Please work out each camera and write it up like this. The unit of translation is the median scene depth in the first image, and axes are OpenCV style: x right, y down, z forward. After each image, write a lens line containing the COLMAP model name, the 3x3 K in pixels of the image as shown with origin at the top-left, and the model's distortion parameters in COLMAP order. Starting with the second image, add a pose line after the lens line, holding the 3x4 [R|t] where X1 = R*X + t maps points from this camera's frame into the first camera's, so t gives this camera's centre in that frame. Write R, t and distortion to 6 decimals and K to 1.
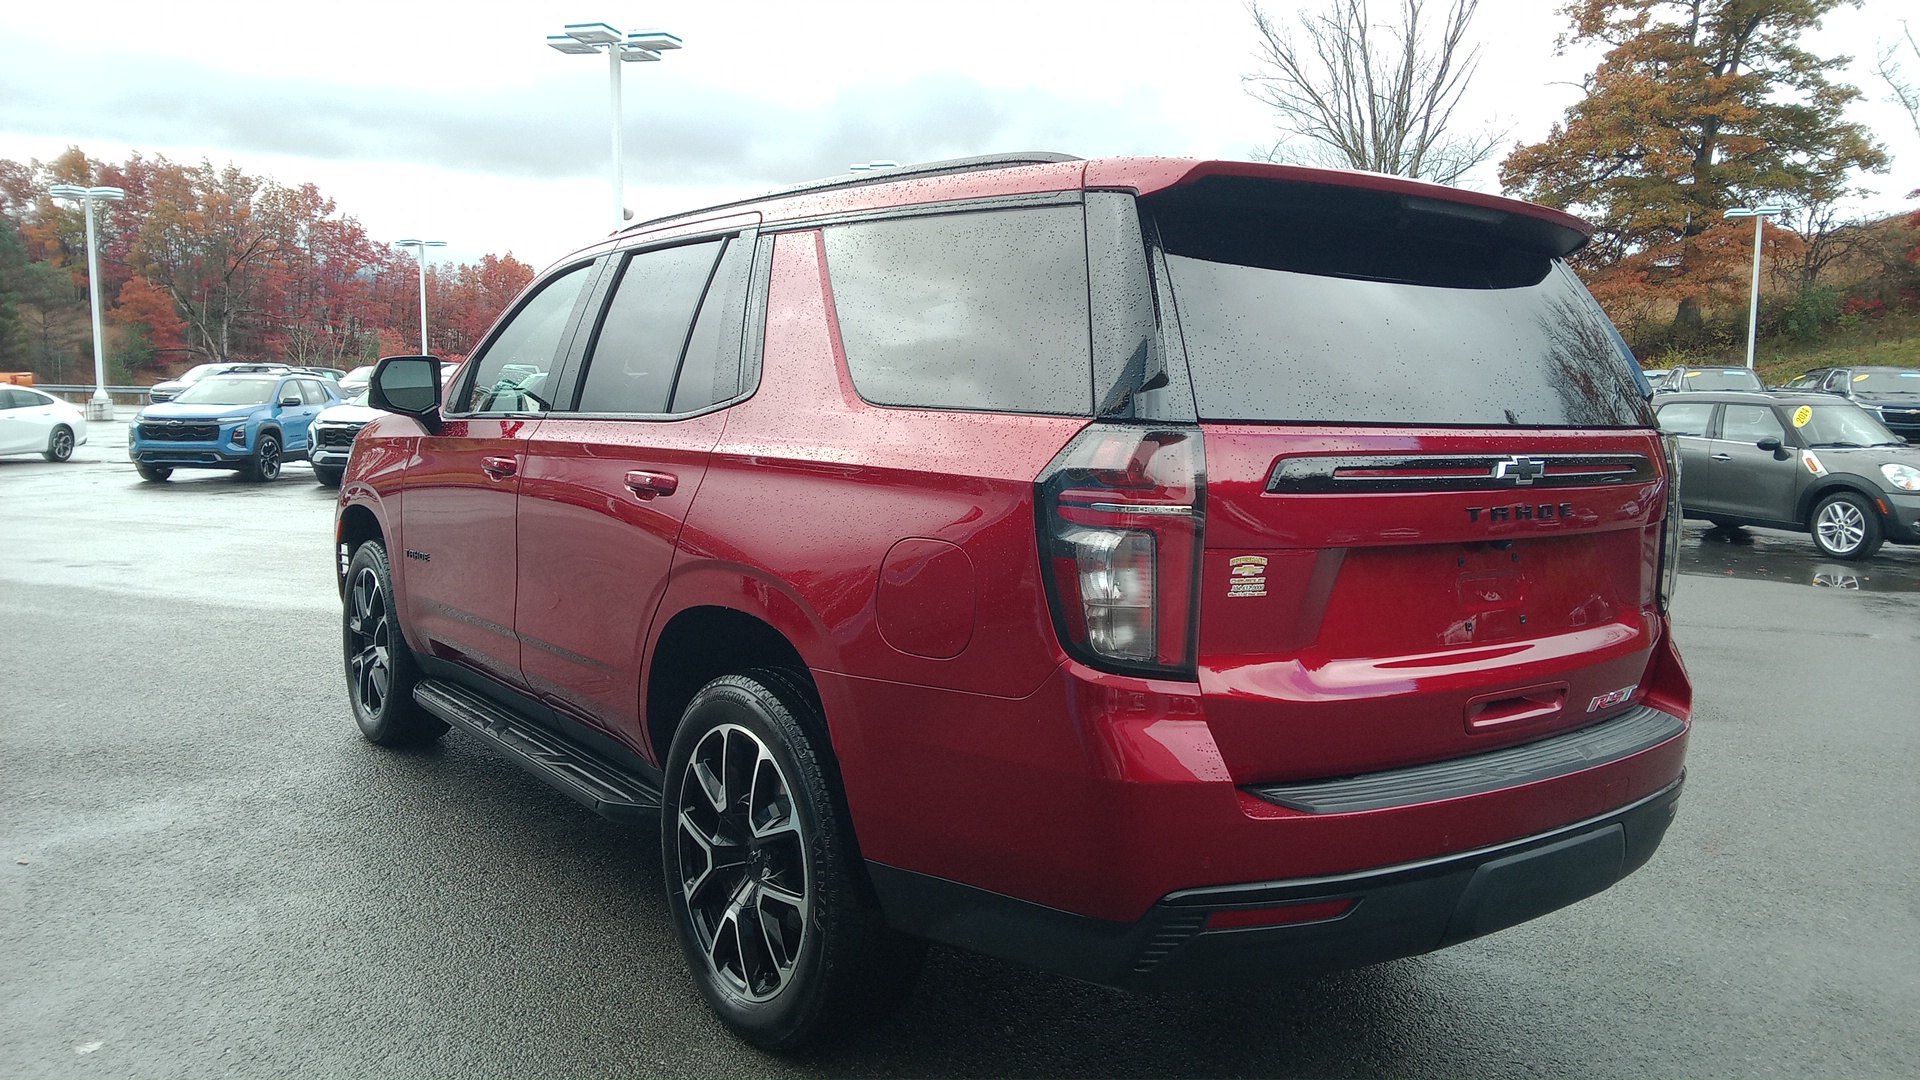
lens RADIAL K [[1408.1, 0, 947.8], [0, 1408.1, 533.4], [0, 0, 1]] dist [0.033880, -0.055716]
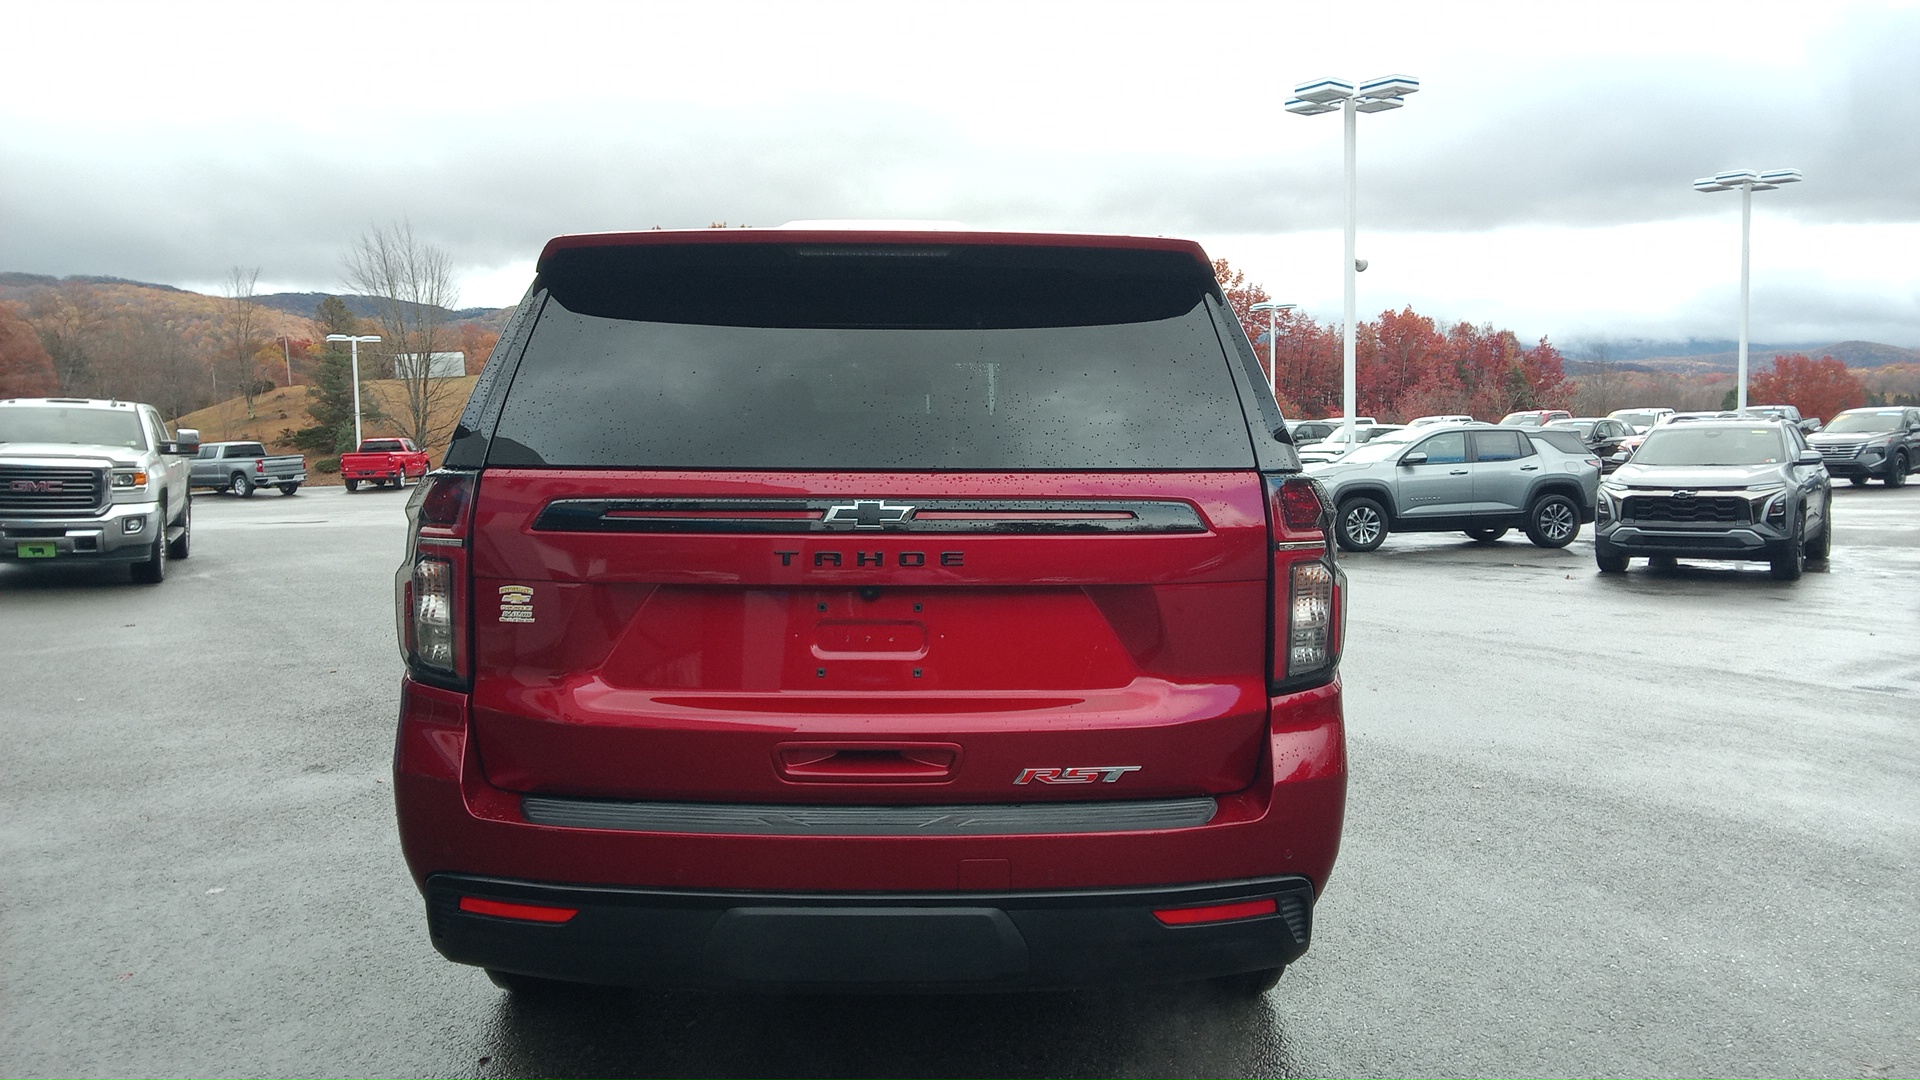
lens RADIAL K [[1408.1, 0, 946.1], [0, 1408.1, 543.2], [0, 0, 1]] dist [0.033880, -0.055716]
pose [[0.806527, 0.020947, -0.590826, 0.132938], [-0.039367, 0.999057, -0.018320, -0.001220], [0.589885, 0.038035, 0.806591, 0.033928]]
